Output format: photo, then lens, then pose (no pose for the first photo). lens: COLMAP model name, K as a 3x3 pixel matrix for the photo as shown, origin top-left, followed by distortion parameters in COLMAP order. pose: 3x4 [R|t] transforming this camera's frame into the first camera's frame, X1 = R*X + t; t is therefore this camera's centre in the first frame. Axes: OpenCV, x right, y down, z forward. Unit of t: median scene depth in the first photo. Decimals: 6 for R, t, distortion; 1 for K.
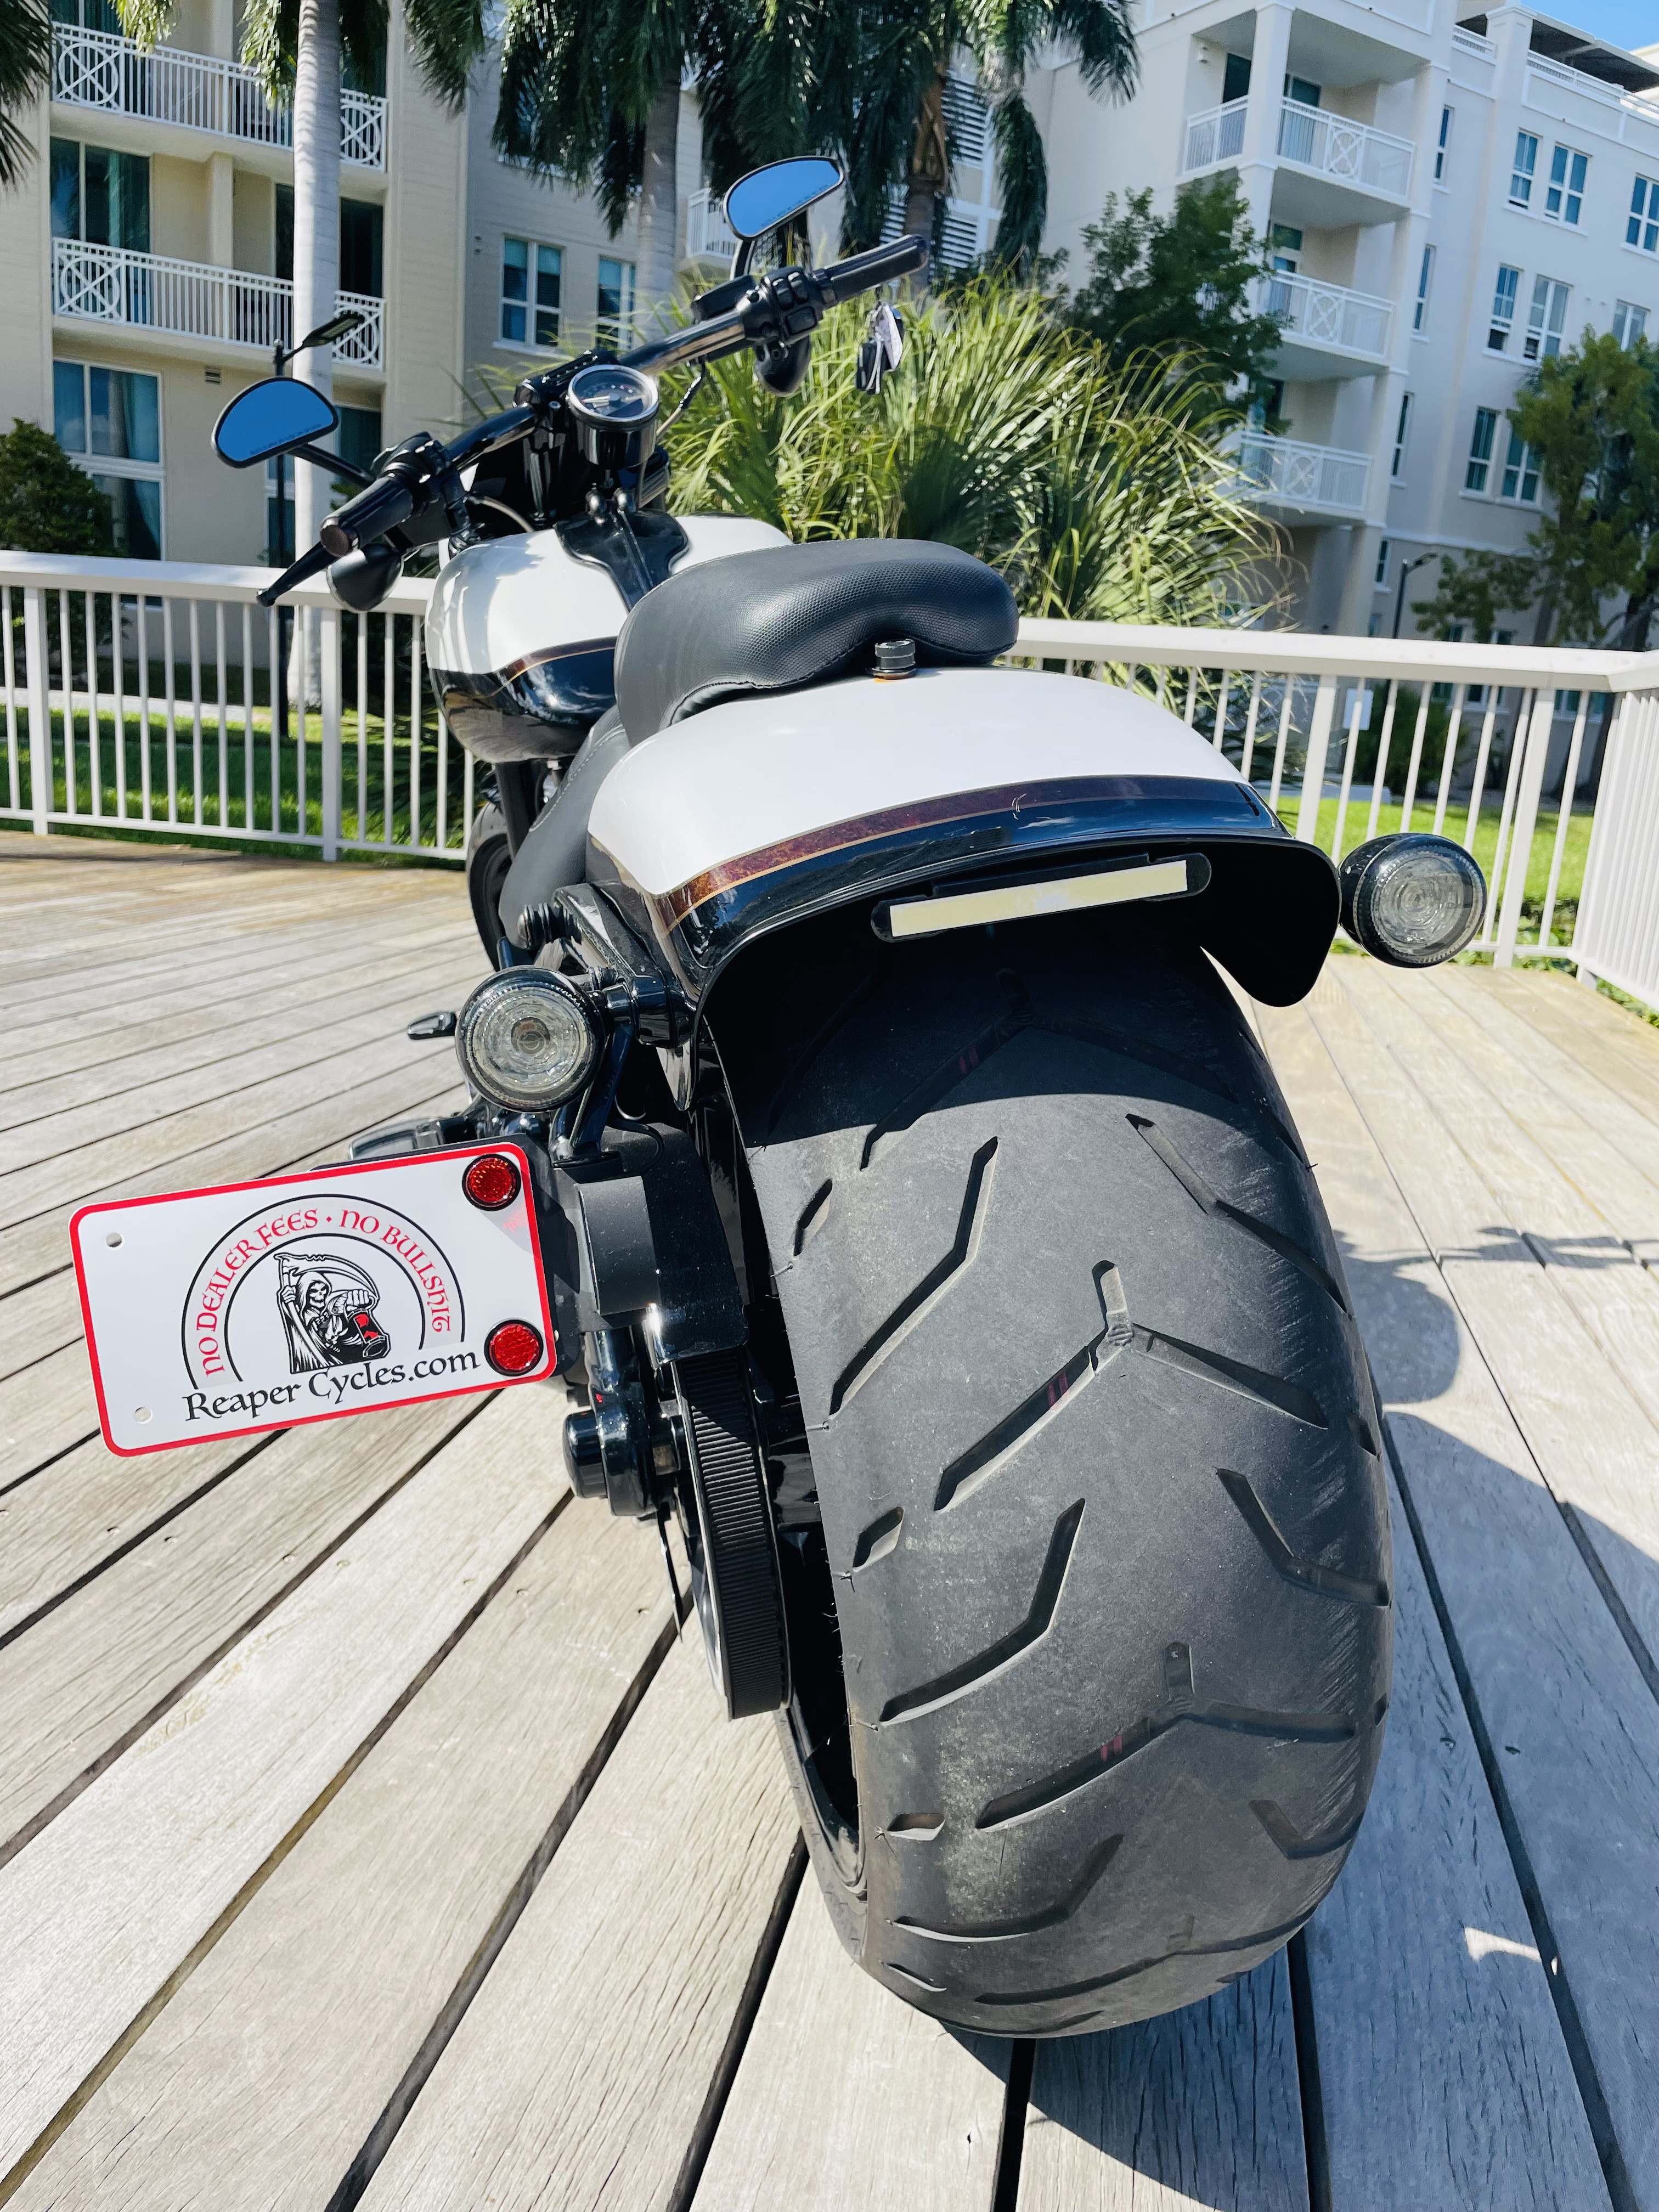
lens RADIAL K [[1684.6, 0, 827.1], [0, 1684.6, 1106.9], [0, 0, 1]] dist [0.071200, -0.059798]
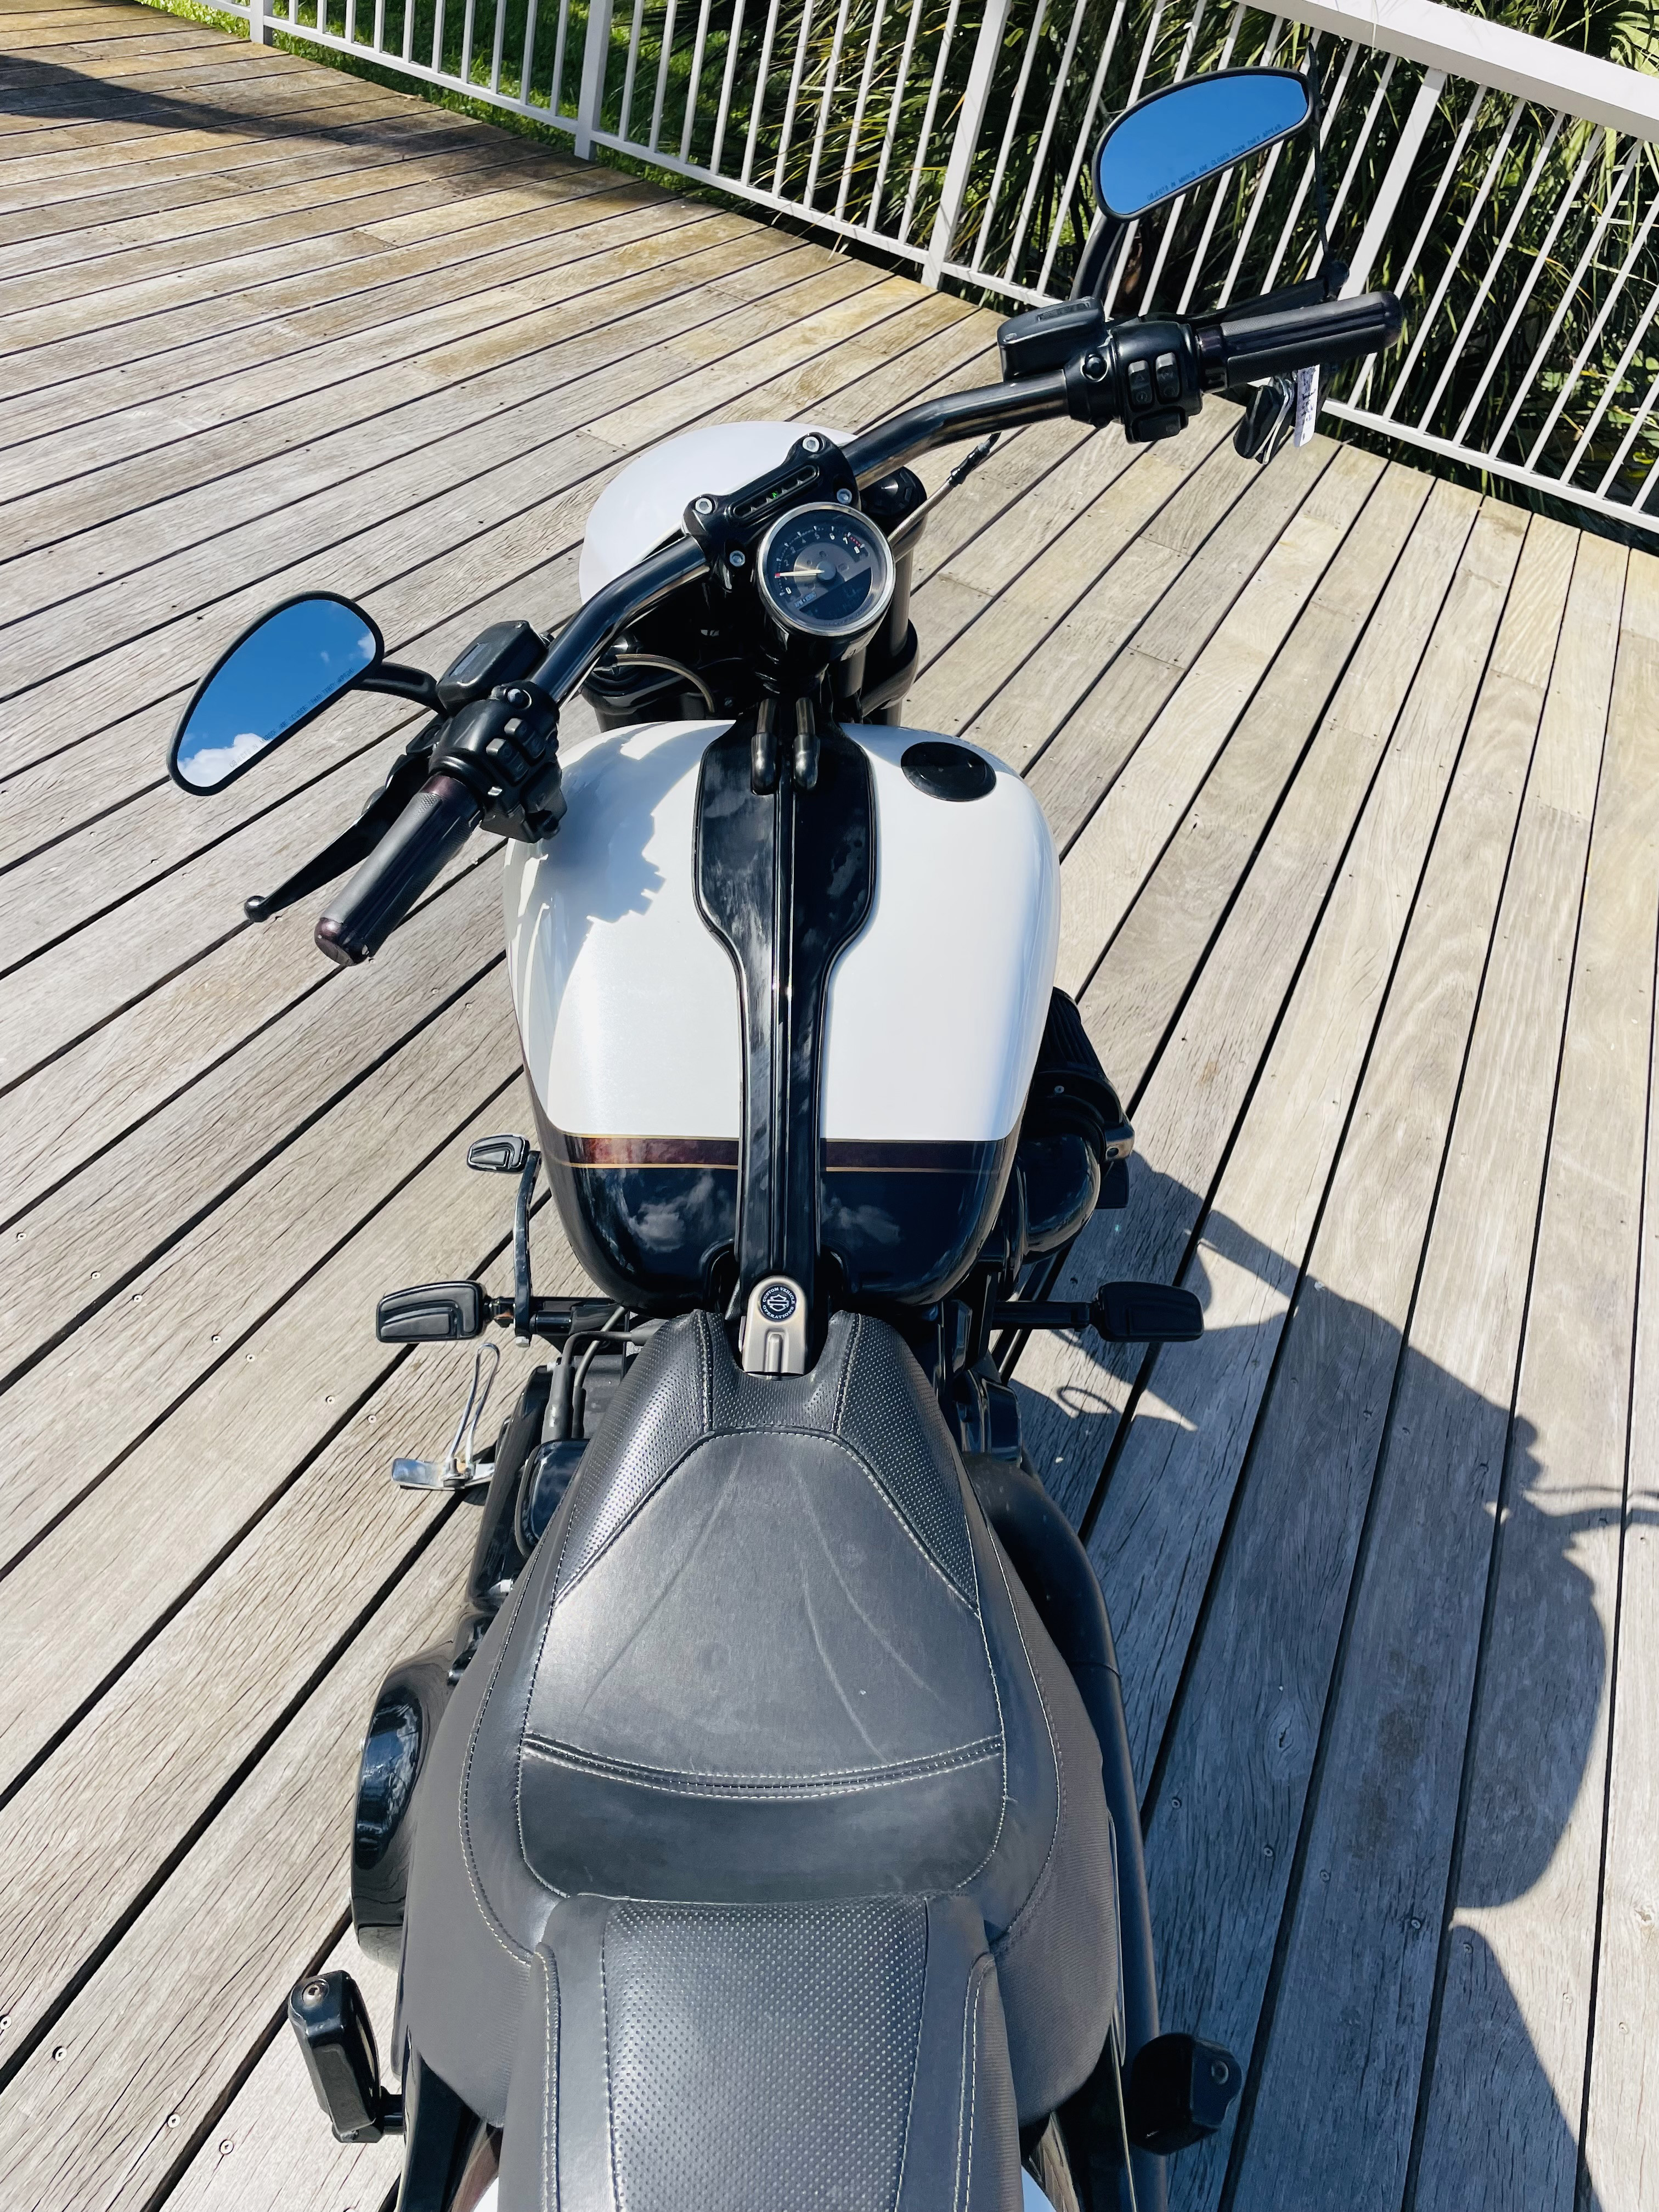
lens RADIAL K [[1684.6, 0, 833.7], [0, 1684.6, 1108.0], [0, 0, 1]] dist [0.071200, -0.059798]
pose [[0.966836, 0.246498, -0.066829, -0.022302], [-0.190158, 0.869464, 0.455929, -0.435386], [0.170491, -0.428101, 0.887503, 0.274731]]
